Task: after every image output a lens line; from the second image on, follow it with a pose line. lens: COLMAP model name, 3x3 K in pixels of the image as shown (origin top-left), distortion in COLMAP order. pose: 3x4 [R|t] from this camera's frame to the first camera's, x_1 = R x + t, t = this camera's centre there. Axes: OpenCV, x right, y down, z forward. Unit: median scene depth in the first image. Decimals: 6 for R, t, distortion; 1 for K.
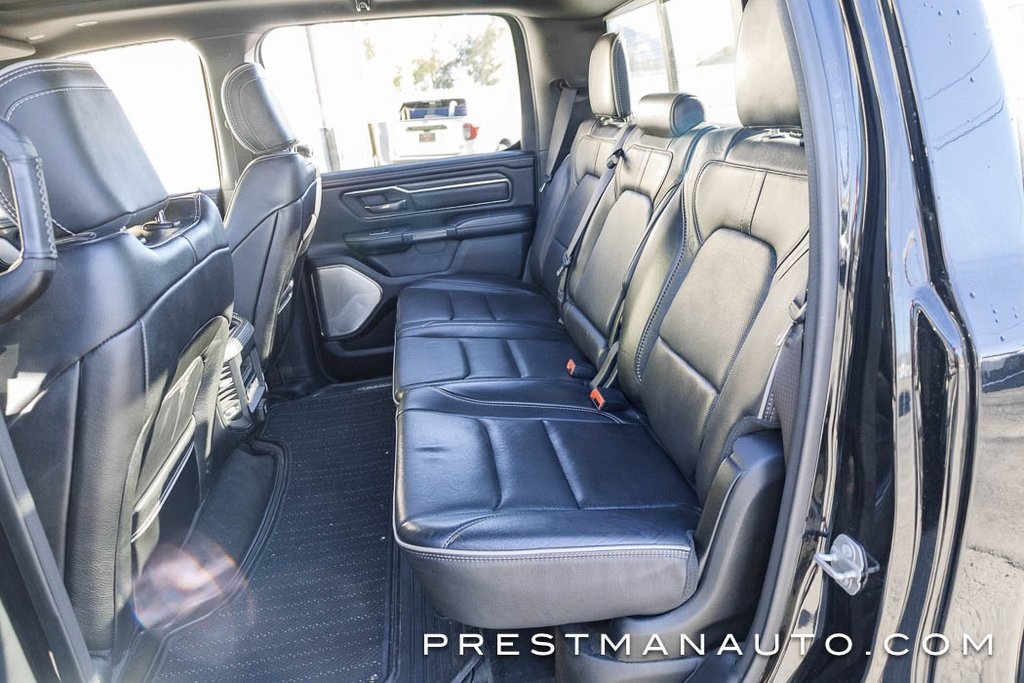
lens RADIAL K [[665.9, 0, 512.0], [0, 665.9, 341.5], [0, 0, 1]] dist [0.002879, 0.001783]
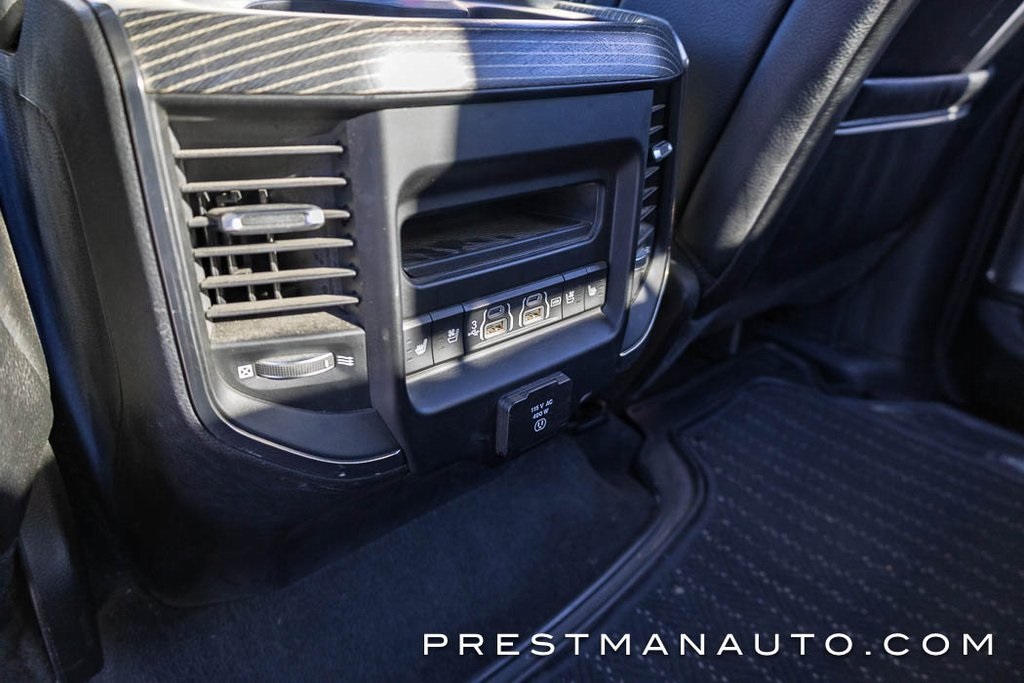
lens RADIAL K [[665.9, 0, 512.0], [0, 665.9, 341.5], [0, 0, 1]] dist [0.002879, 0.001783]
pose [[0.532037, 0.470722, -0.703816, -0.185280], [-0.370626, 0.876833, 0.306270, 0.007105], [0.761297, 0.097906, 0.640969, 0.703538]]
